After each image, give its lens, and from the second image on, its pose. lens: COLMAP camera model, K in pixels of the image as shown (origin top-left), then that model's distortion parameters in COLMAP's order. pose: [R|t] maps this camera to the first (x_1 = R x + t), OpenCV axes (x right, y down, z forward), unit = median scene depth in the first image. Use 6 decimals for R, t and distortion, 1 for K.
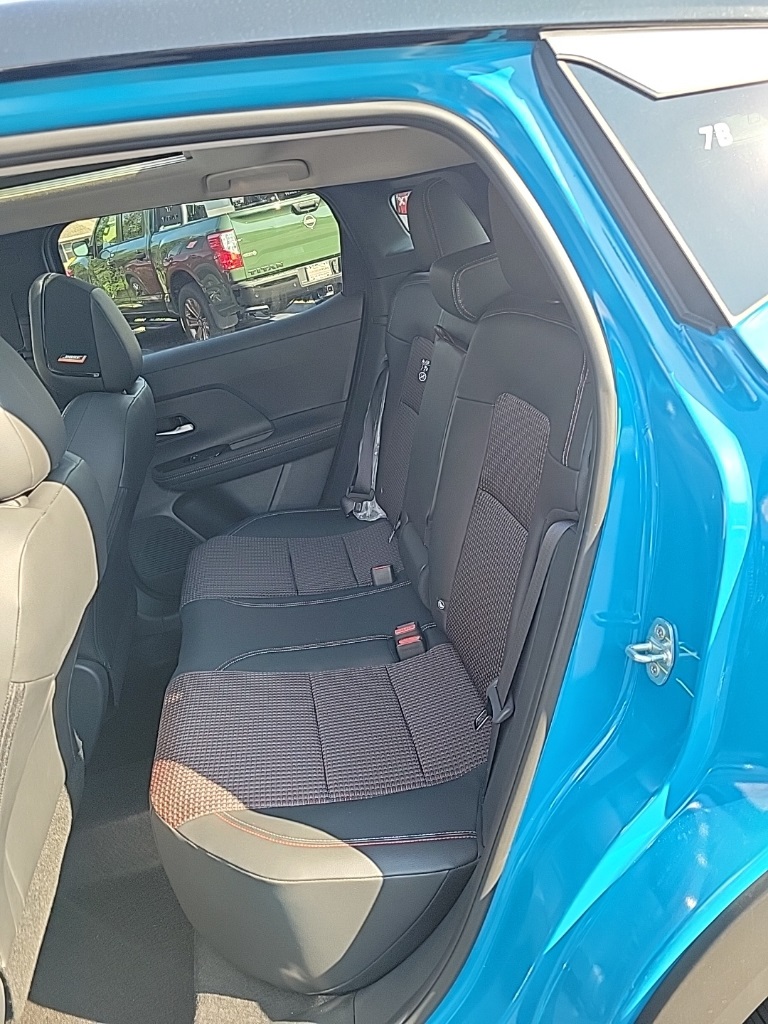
lens RADIAL K [[776.1, 0, 380.5], [0, 776.1, 506.7], [0, 0, 1]] dist [0.052223, -0.024977]
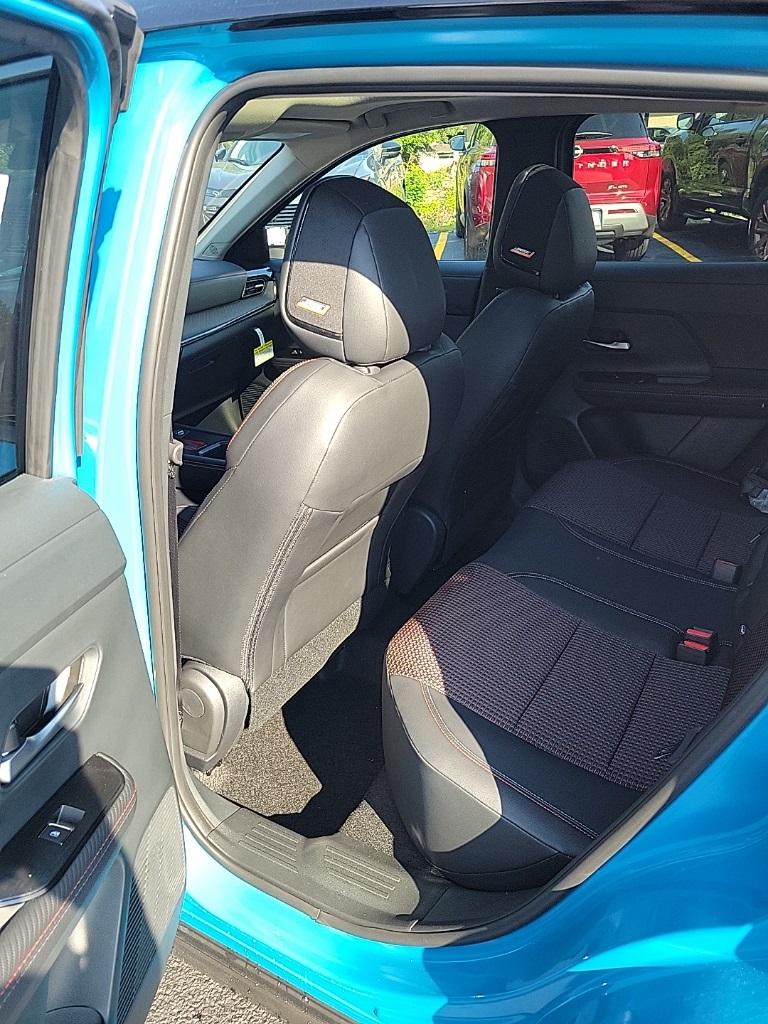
lens RADIAL K [[776.1, 0, 385.4], [0, 776.1, 510.0], [0, 0, 1]] dist [0.052223, -0.024977]
pose [[0.749720, 0.429981, -0.503026, 0.111425], [-0.351703, 0.902796, 0.247514, -0.052570], [0.560557, -0.008650, 0.828071, 0.013157]]
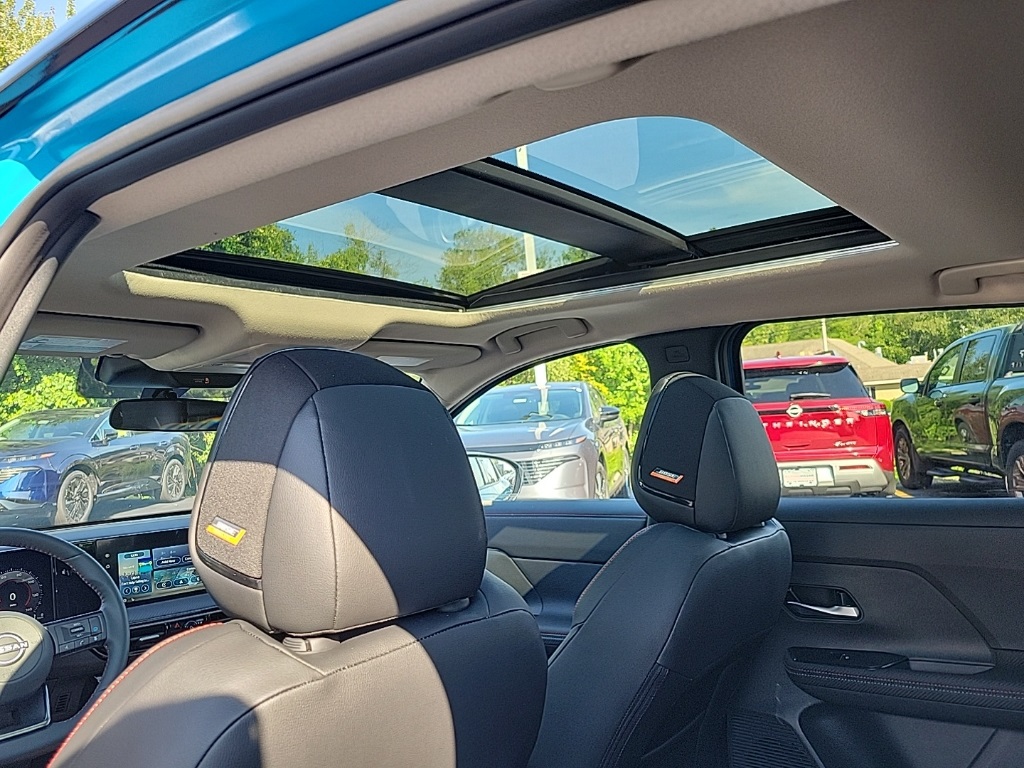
lens RADIAL K [[776.1, 0, 514.4], [0, 776.1, 392.7], [0, 0, 1]] dist [0.052223, -0.024977]
pose [[0.653057, 0.137765, -0.744672, 0.049968], [-0.354968, 0.924290, -0.140303, -0.077689], [0.668965, 0.355961, 0.652517, 0.277598]]
